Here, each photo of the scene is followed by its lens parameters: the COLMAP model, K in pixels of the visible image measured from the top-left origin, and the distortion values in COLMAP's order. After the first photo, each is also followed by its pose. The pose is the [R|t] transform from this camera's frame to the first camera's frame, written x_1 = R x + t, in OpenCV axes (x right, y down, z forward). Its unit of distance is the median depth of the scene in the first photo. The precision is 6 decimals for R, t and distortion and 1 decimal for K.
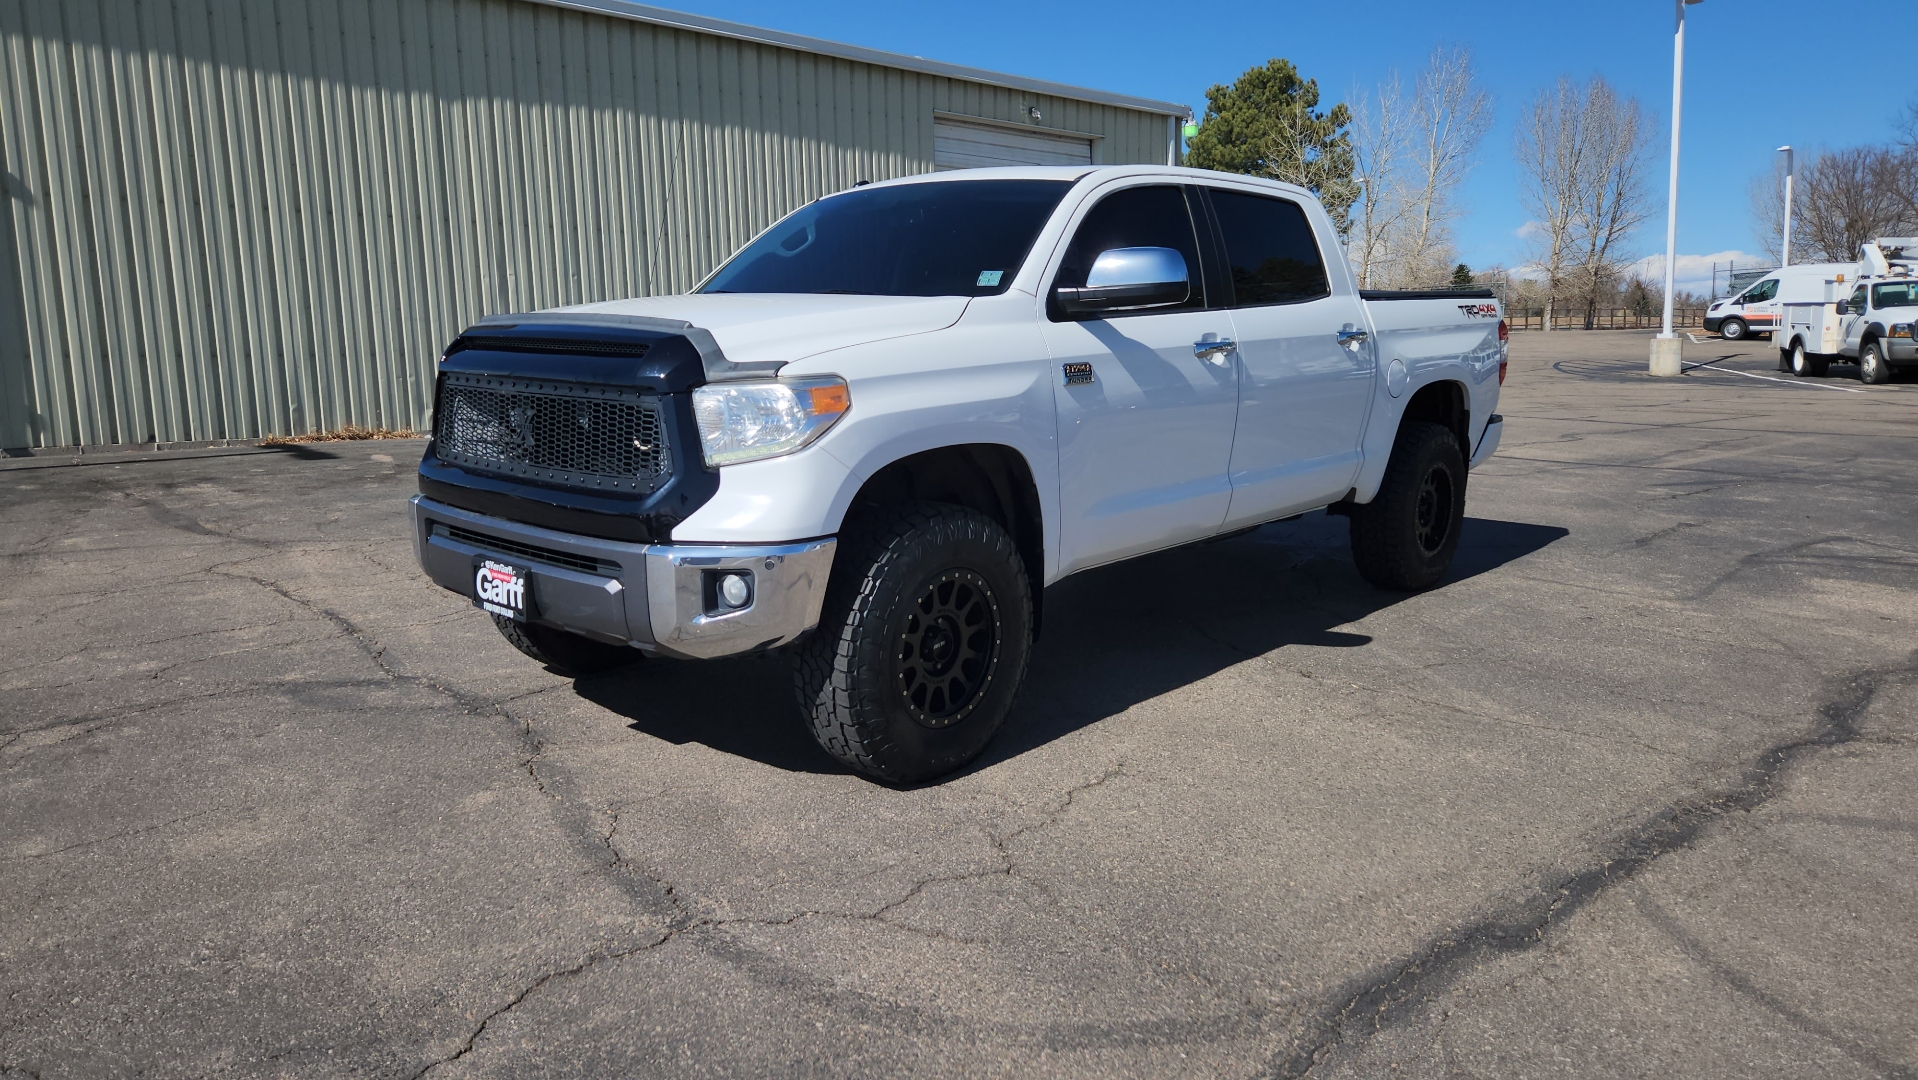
lens RADIAL K [[1285.3, 0, 903.3], [0, 1285.3, 546.7], [0, 0, 1]] dist [0.074990, -0.056410]
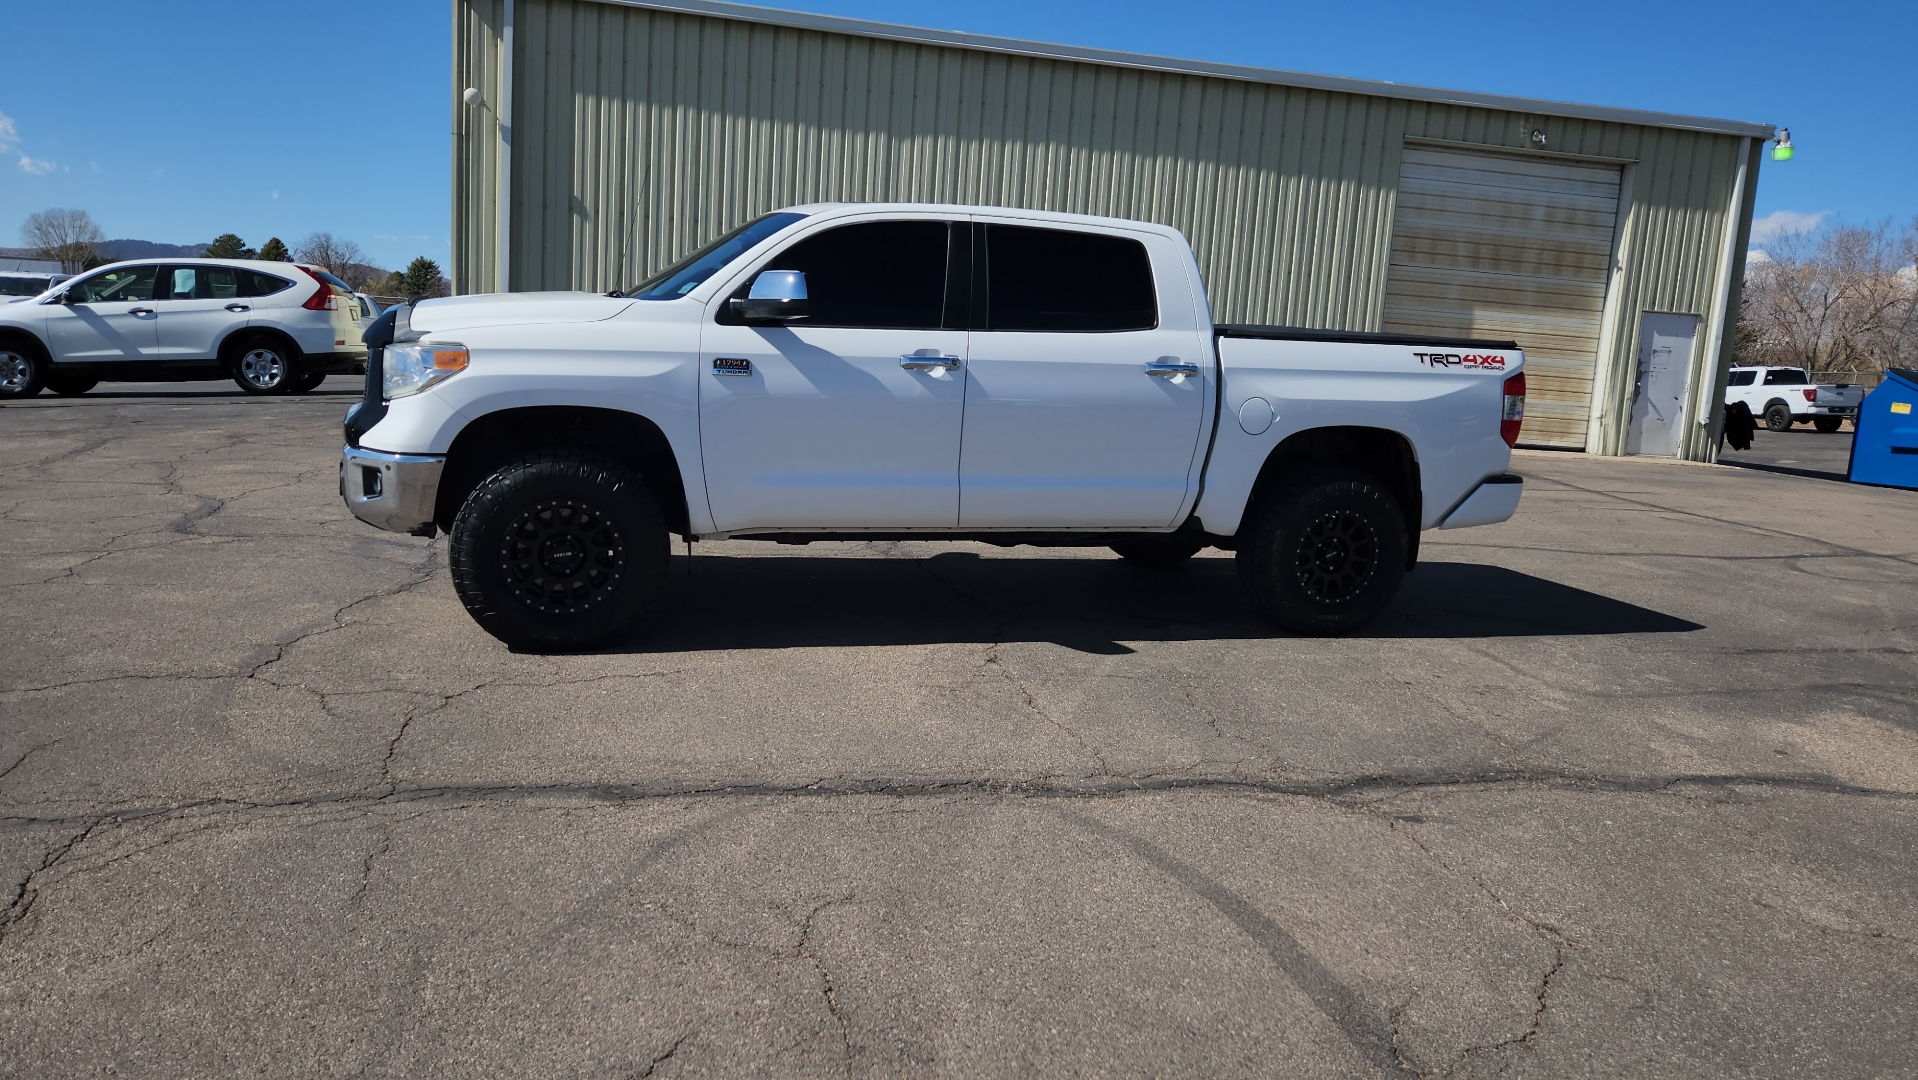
lens RADIAL K [[1285.9, 0, 918.7], [0, 1285.9, 534.0], [0, 0, 1]] dist [0.081844, -0.073063]
pose [[0.868744, 0.138407, -0.475529, 0.805867], [-0.150236, 0.988561, 0.013264, -0.014785], [0.471925, 0.059919, 0.879600, -0.012779]]
